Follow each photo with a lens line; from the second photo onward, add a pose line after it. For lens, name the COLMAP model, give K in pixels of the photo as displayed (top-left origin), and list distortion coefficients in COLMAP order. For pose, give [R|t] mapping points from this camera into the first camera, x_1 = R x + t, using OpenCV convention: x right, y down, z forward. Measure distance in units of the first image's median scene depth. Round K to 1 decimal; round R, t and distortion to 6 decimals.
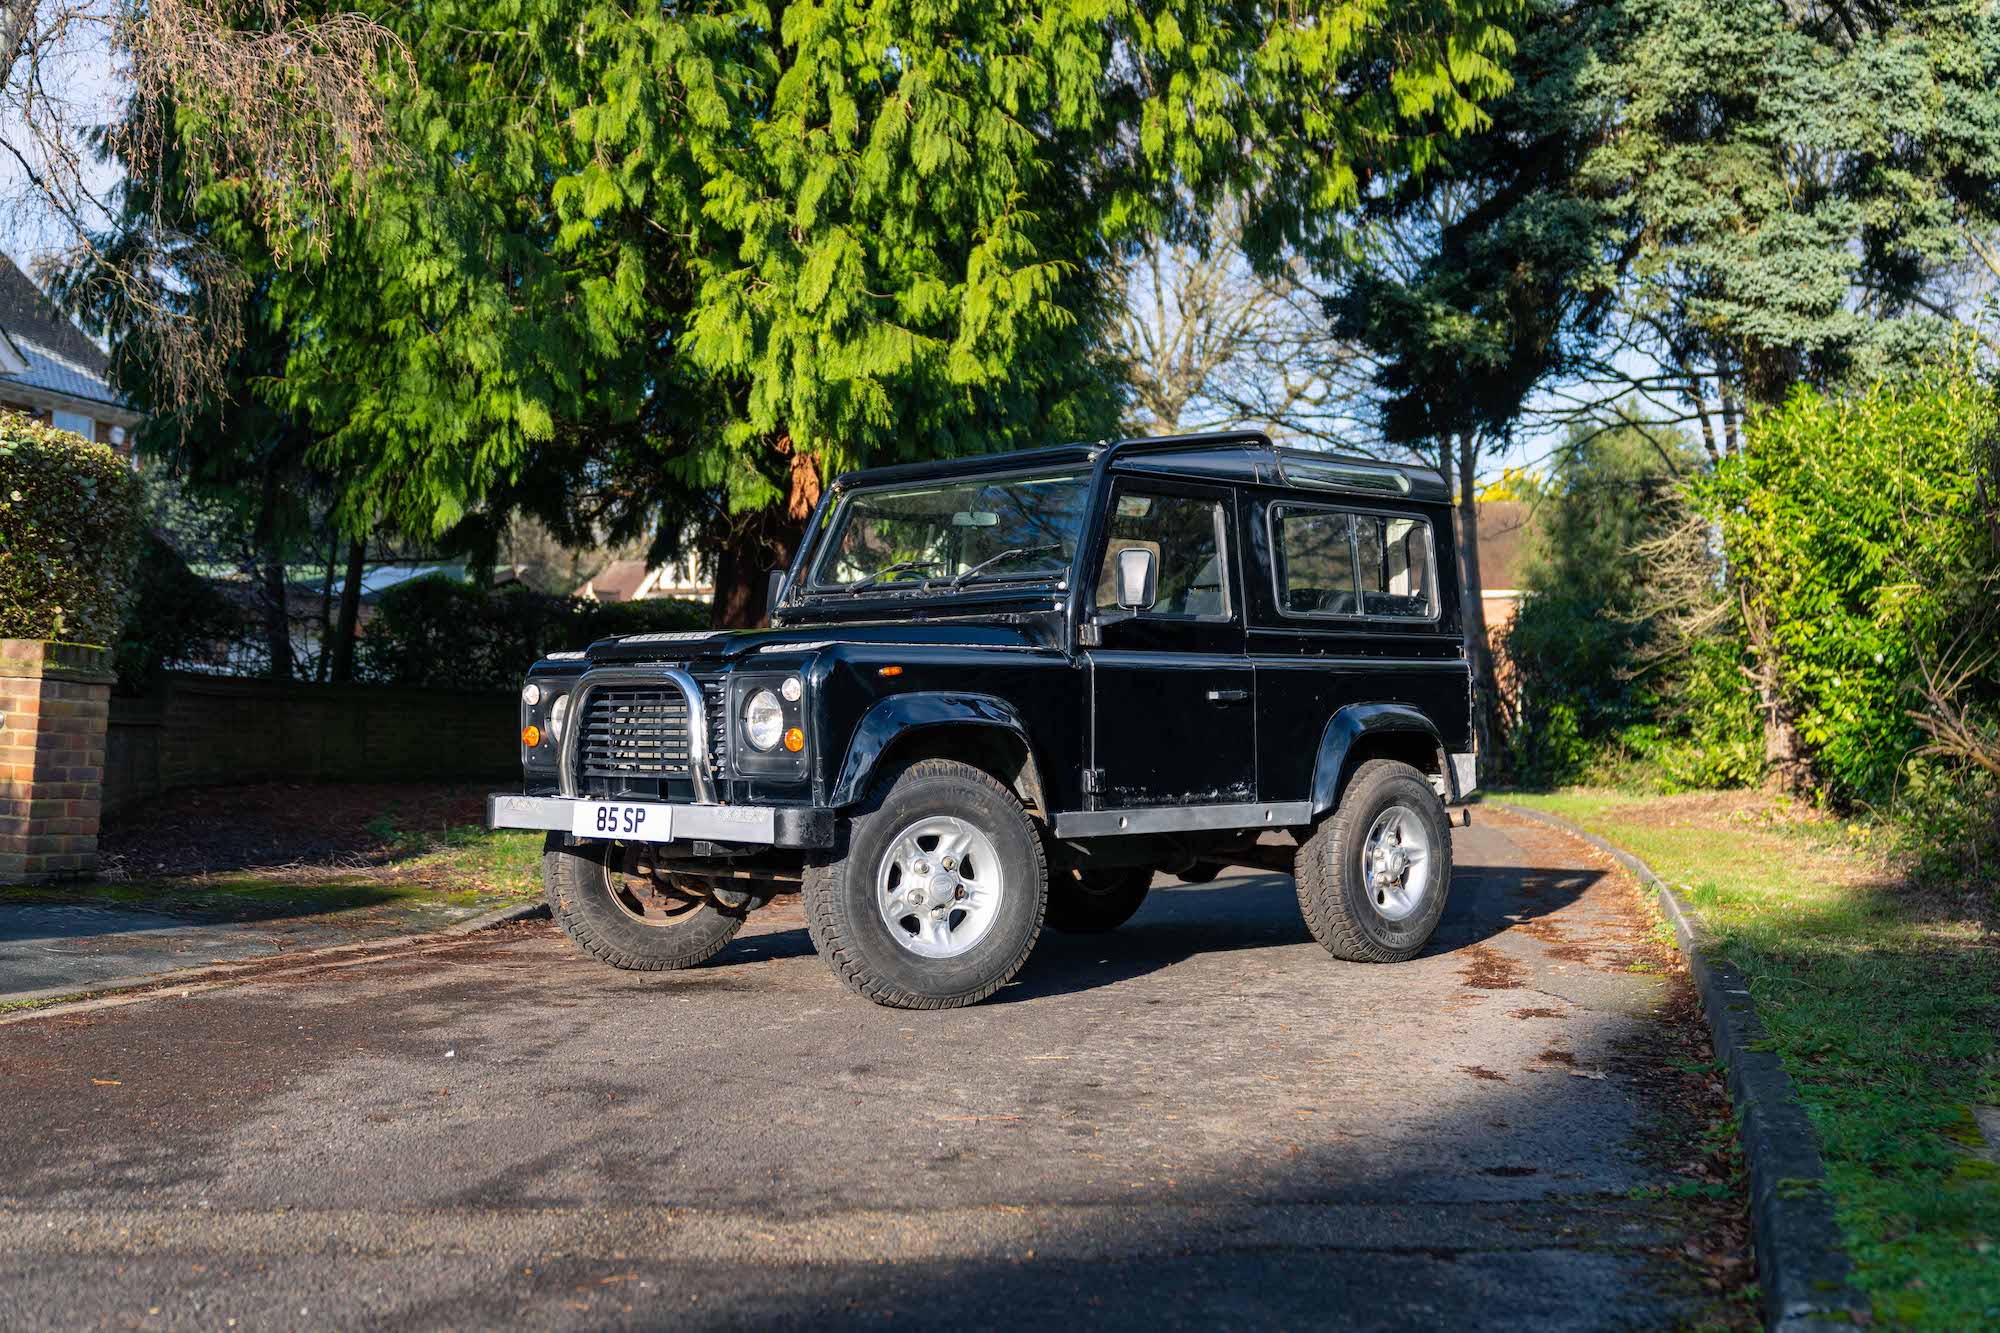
lens RADIAL K [[2242.3, 0, 974.6], [0, 2242.3, 683.5], [0, 0, 1]] dist [0.010551, -0.008168]
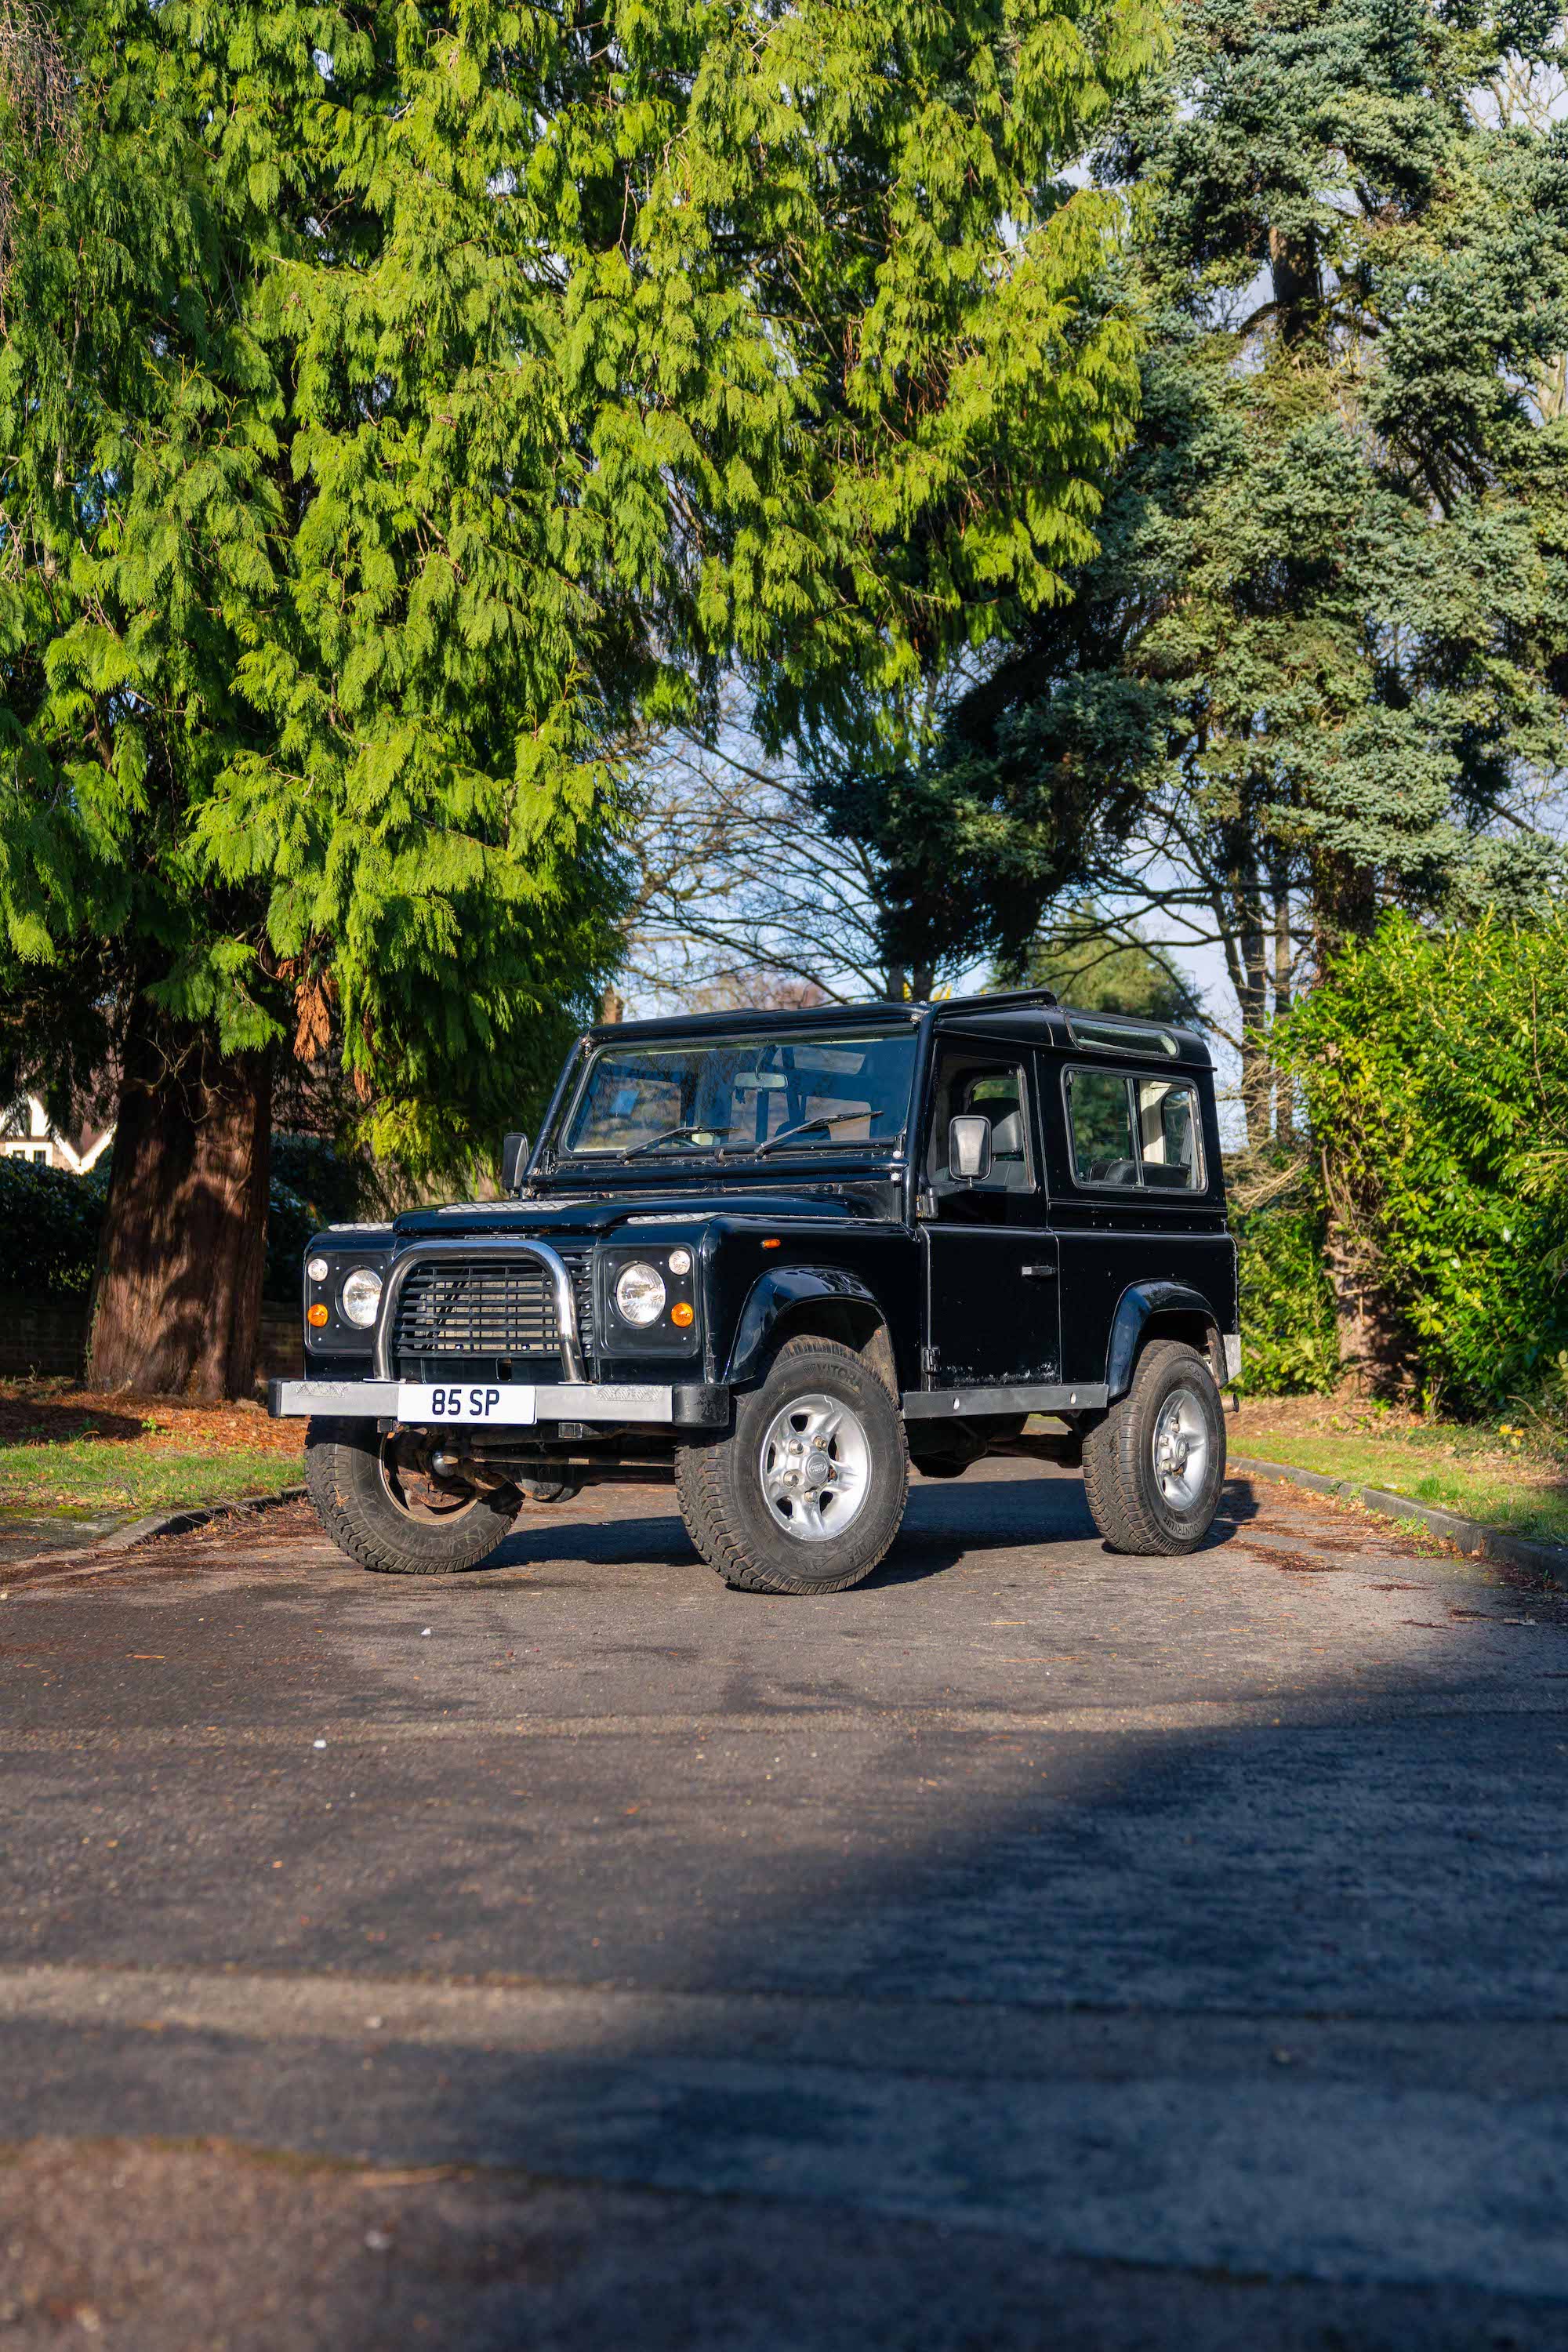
lens RADIAL K [[3106.2, 0, 793.4], [0, 3106.2, 1268.8], [0, 0, 1]] dist [0.020497, -0.031663]
pose [[0.978630, -0.000097, 0.205627, -0.111856], [0.000276, 1.000000, -0.000843, 0.002371], [-0.205627, 0.000882, 0.978630, -0.114158]]
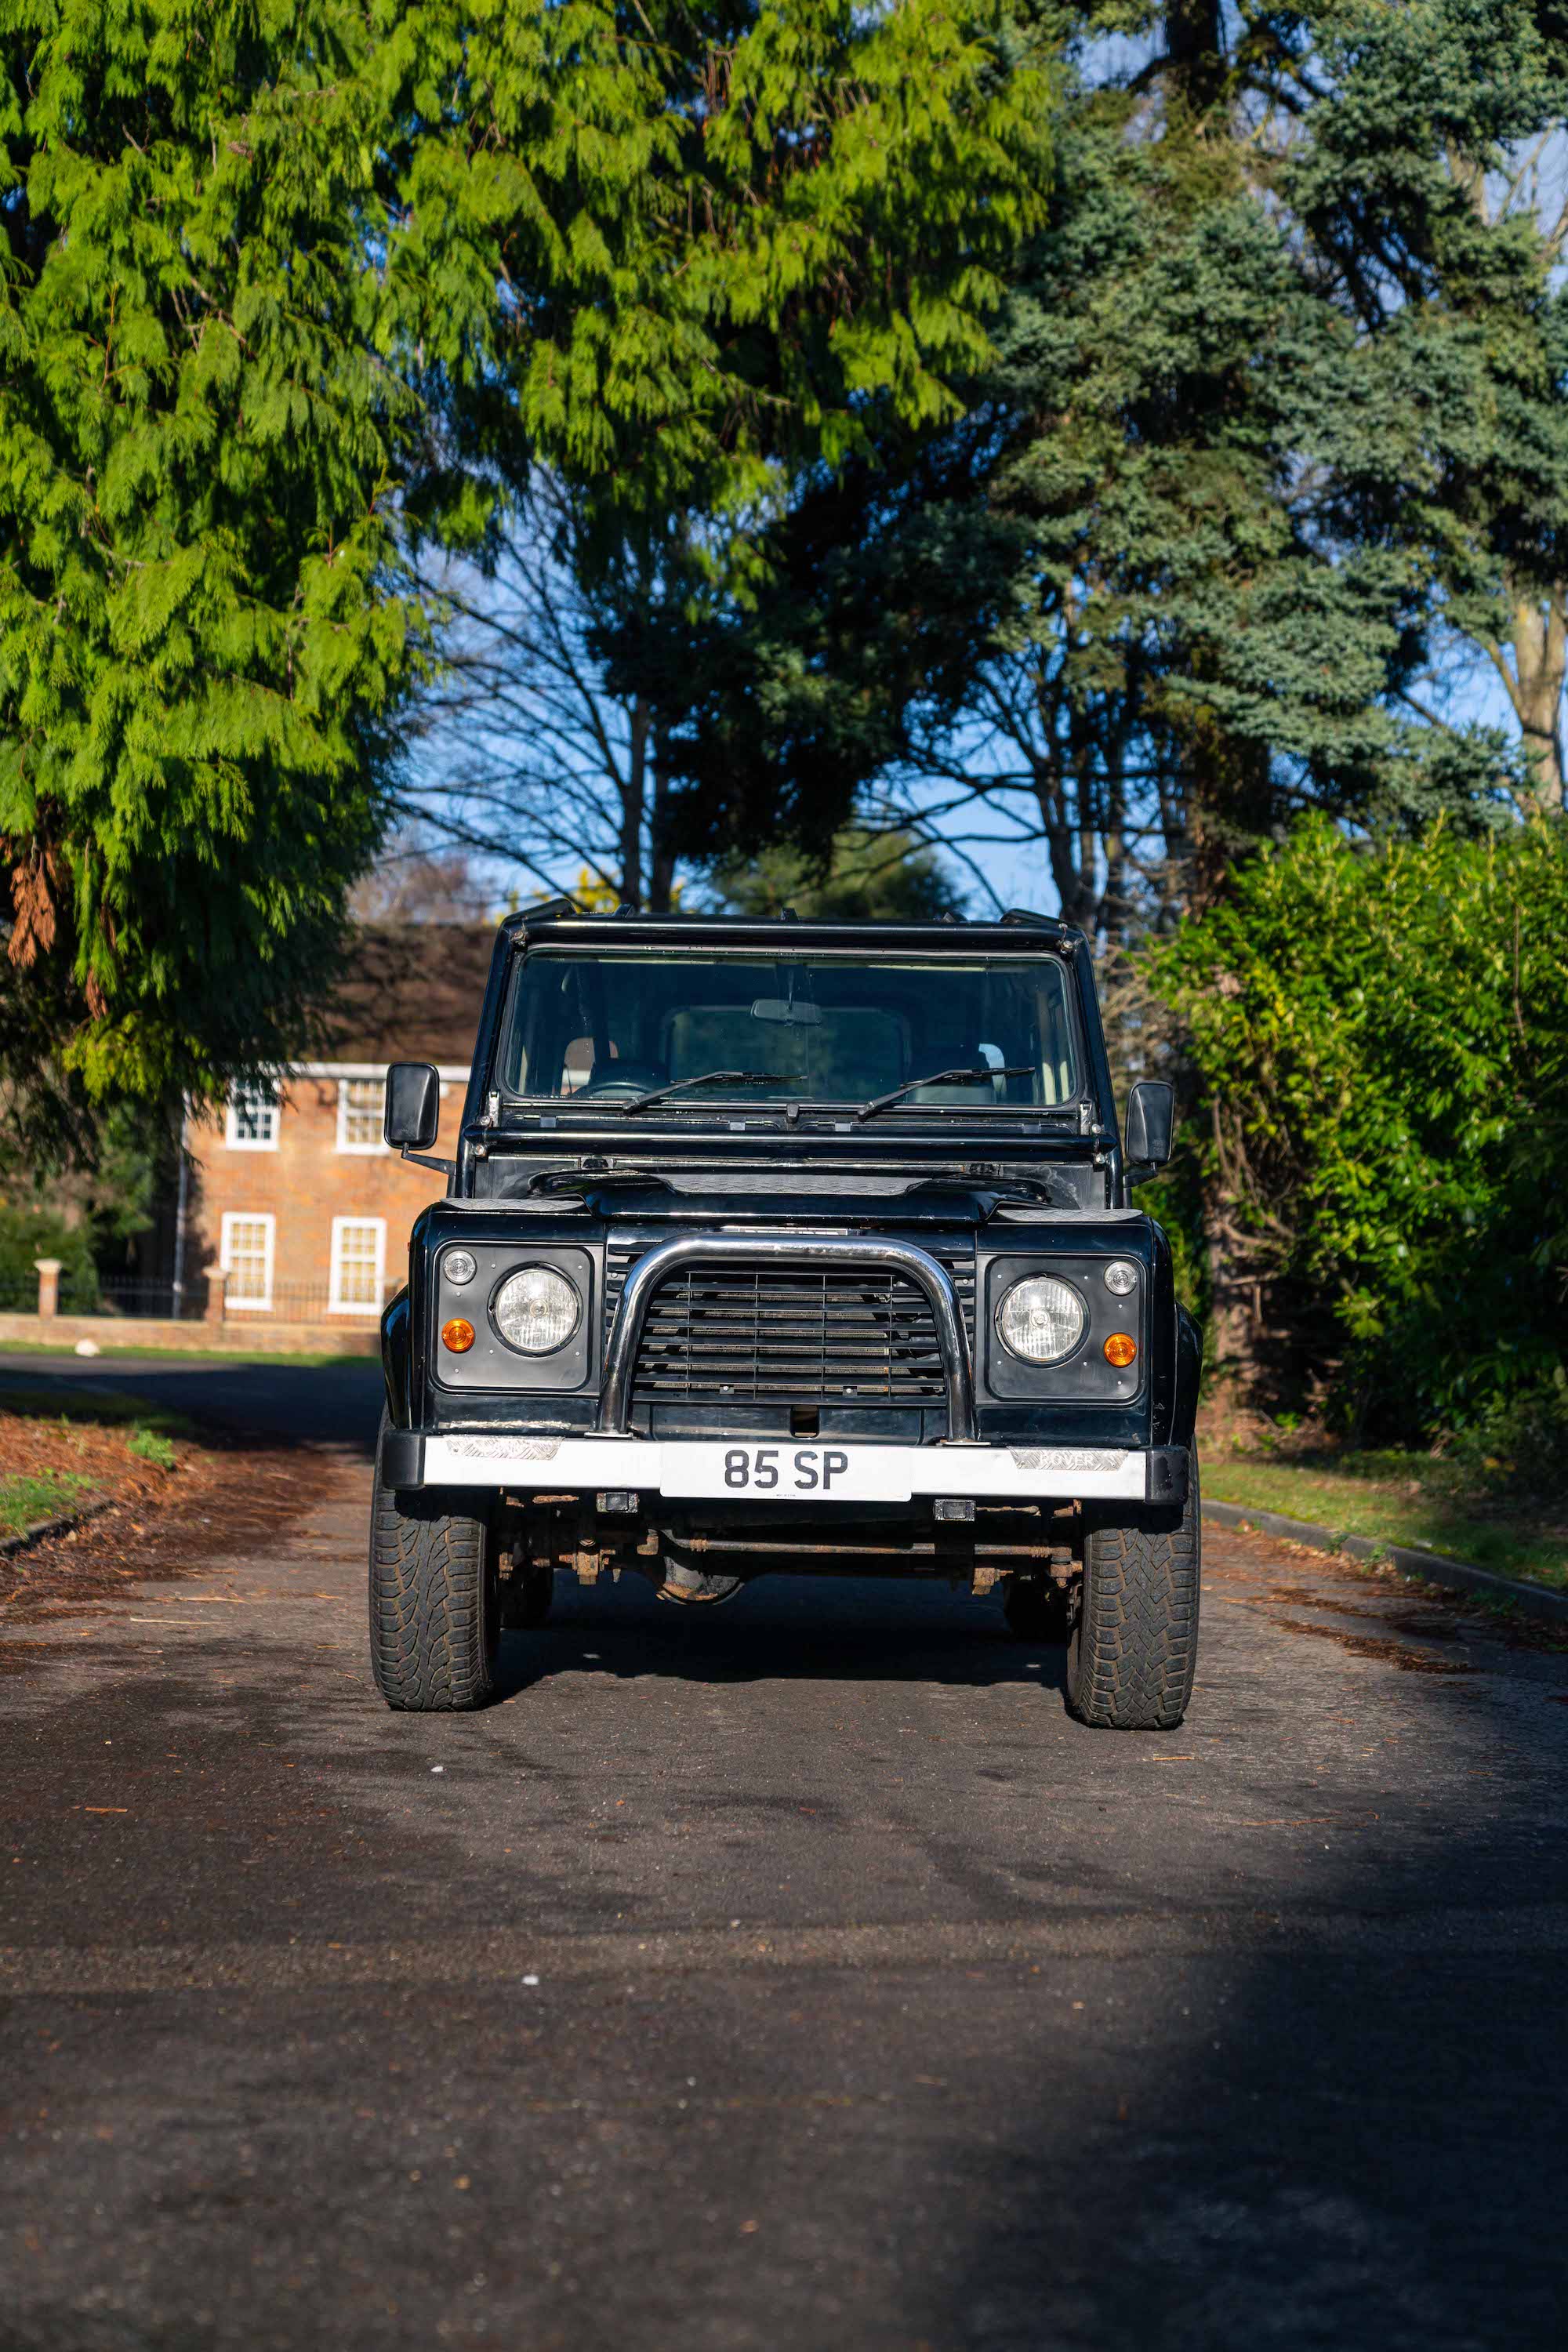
lens RADIAL K [[3806.2, 0, 798.0], [0, 3806.2, 1183.3], [0, 0, 1]] dist [0.022693, 0.109435]
pose [[0.952615, 0.025755, 0.303087, -0.158482], [-0.023699, 0.999664, -0.010461, -0.005140], [-0.303255, 0.002783, 0.952905, -0.070575]]
